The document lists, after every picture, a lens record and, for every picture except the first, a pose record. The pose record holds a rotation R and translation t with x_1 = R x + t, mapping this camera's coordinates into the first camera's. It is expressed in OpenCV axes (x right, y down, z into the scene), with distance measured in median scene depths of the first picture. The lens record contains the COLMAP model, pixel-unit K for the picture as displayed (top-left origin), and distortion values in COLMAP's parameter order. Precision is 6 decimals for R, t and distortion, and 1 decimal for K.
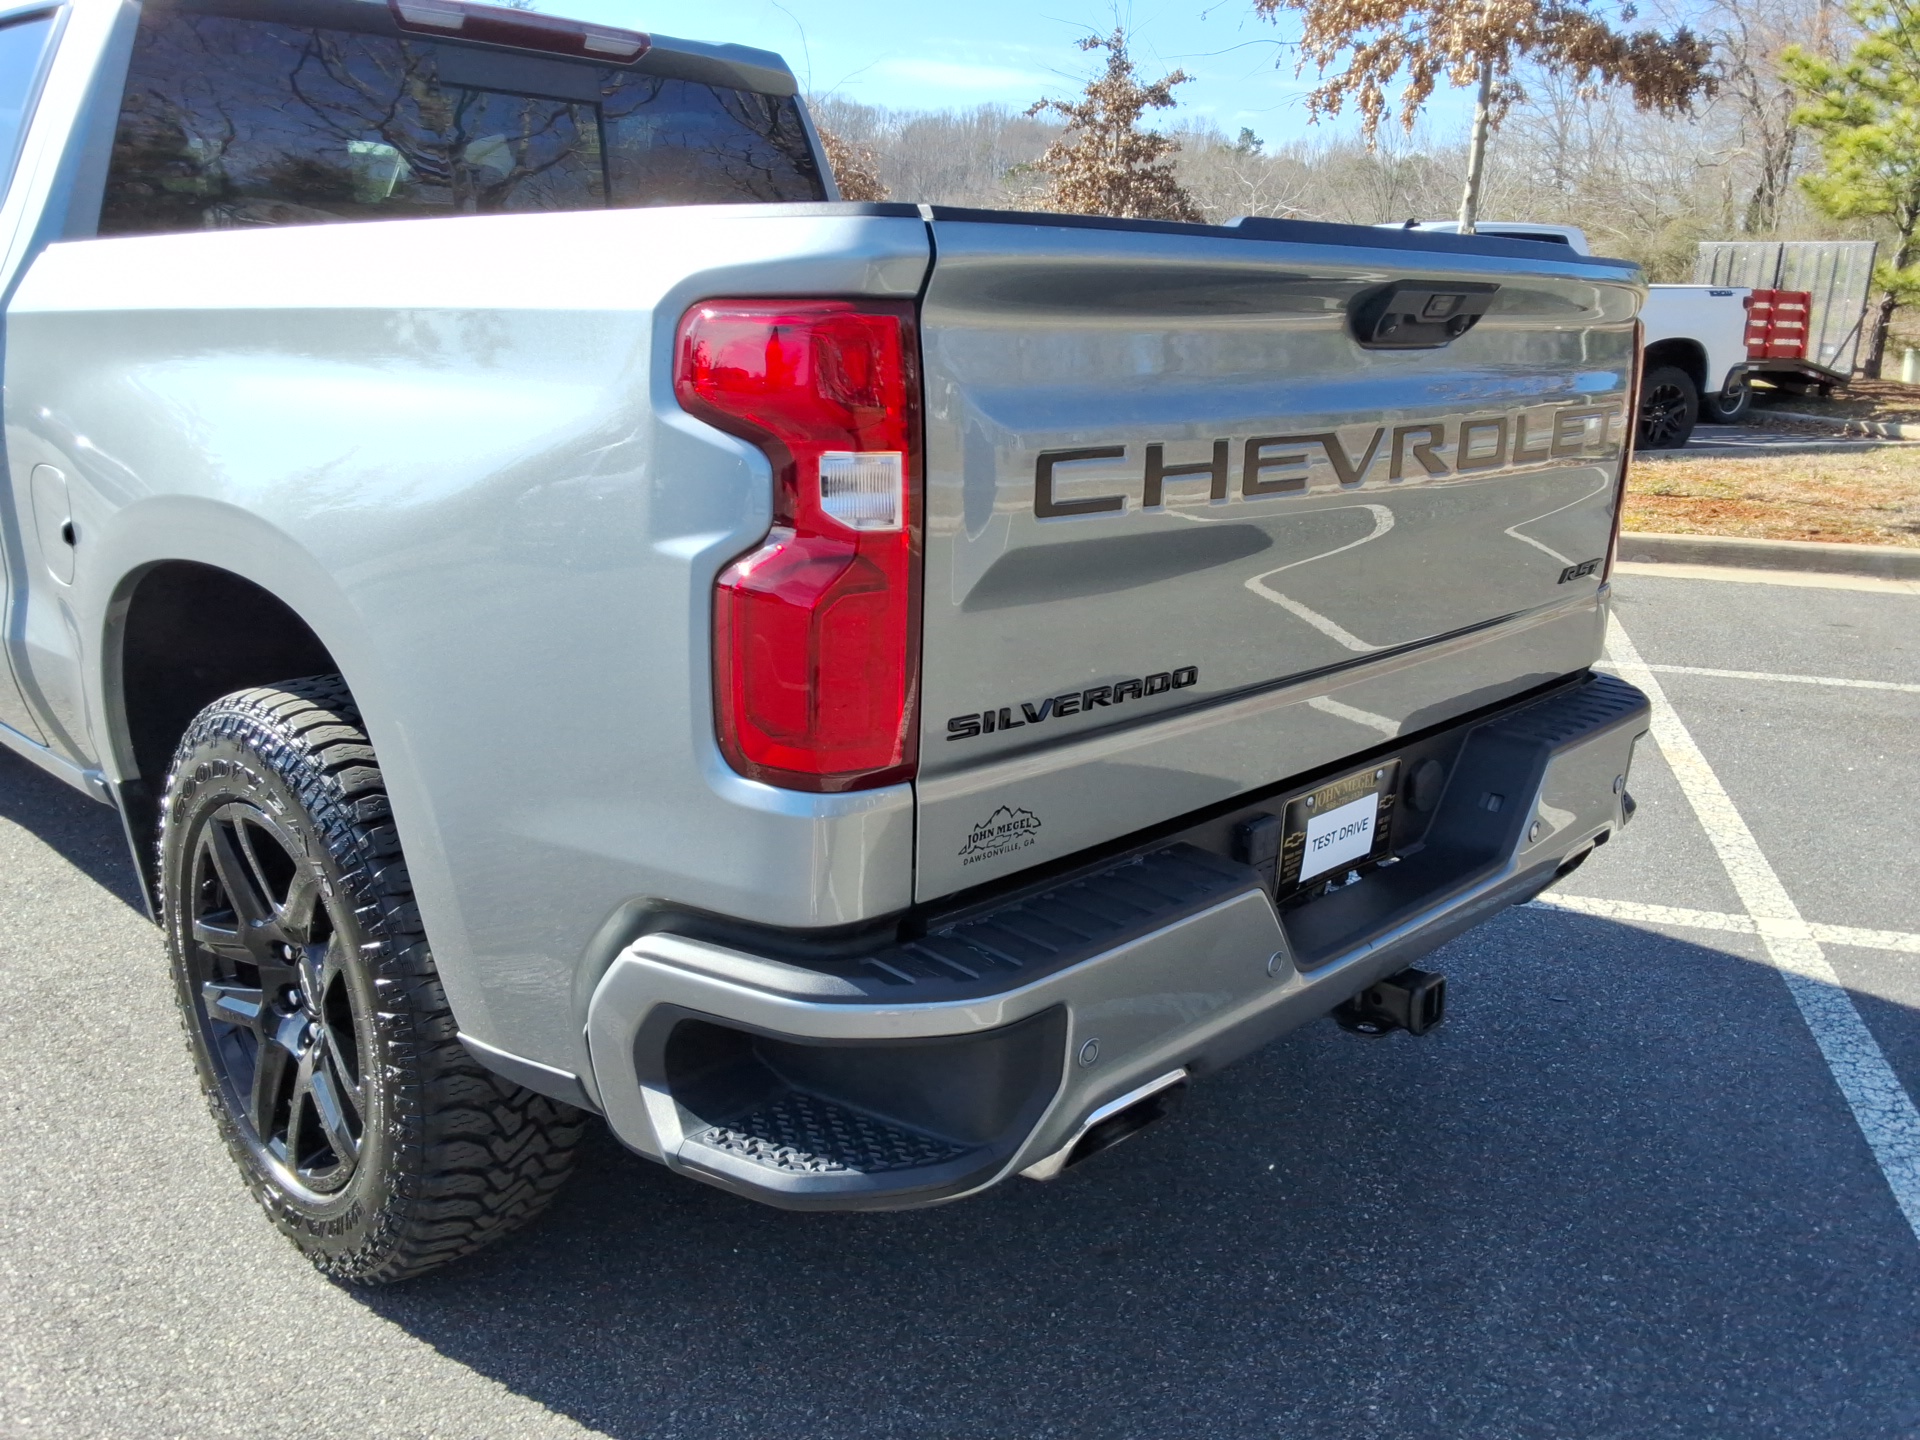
lens RADIAL K [[1525.7, 0, 969.6], [0, 1525.7, 720.0], [0, 0, 1]] dist [0.098642, -0.123252]
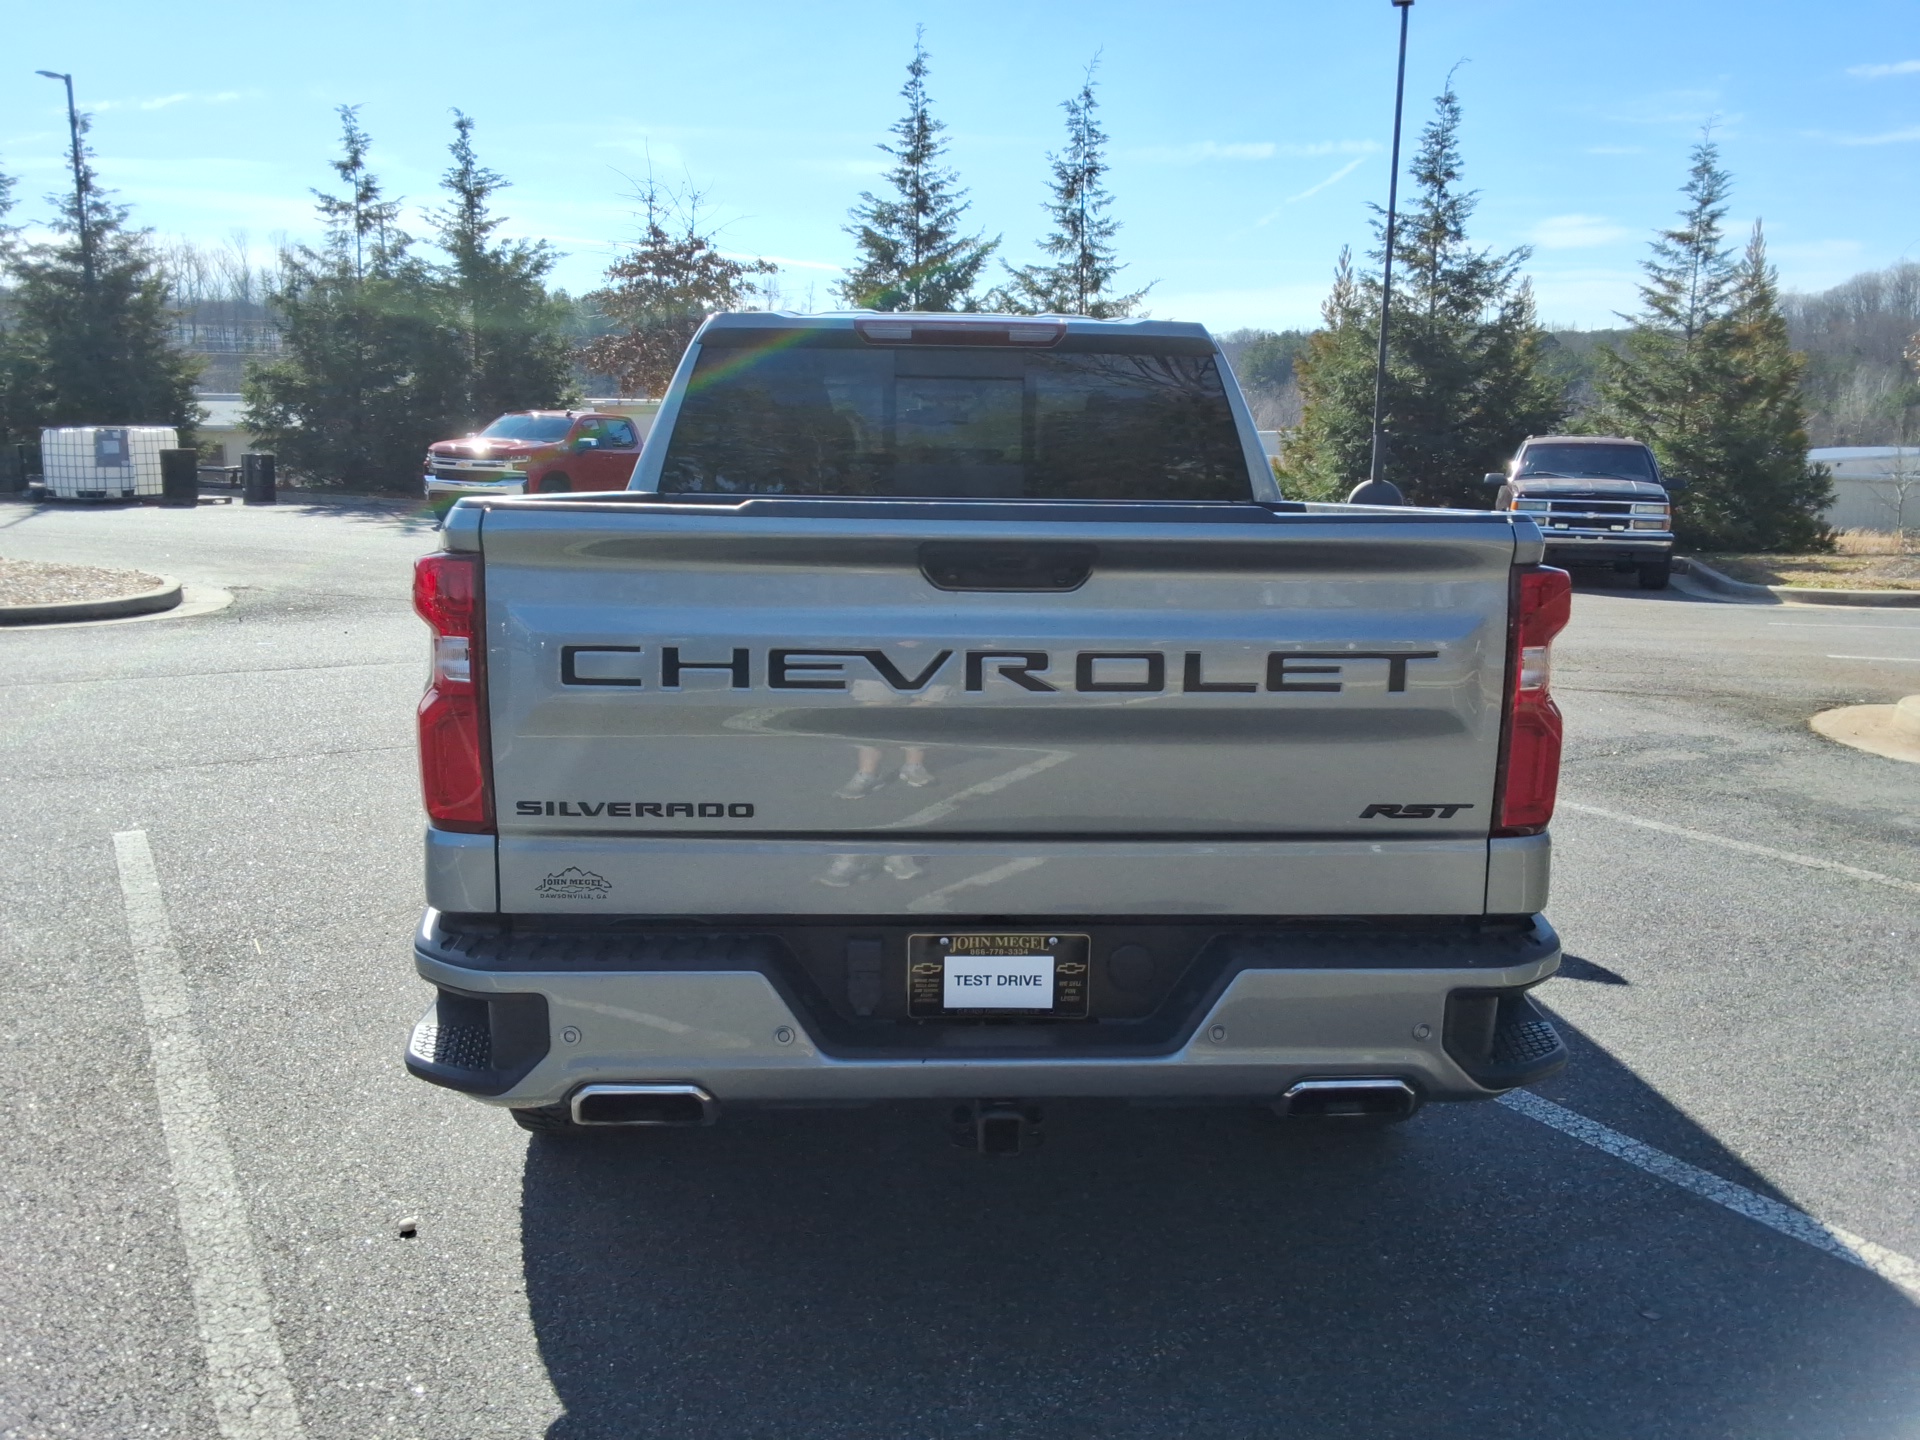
lens RADIAL K [[1540.3, 0, 979.2], [0, 1540.3, 718.6], [0, 0, 1]] dist [0.105618, -0.156553]
pose [[0.725384, 0.102458, -0.680676, 0.870613], [-0.176939, 0.983387, -0.040538, -0.063667], [0.665214, 0.149844, 0.731462, 0.060160]]
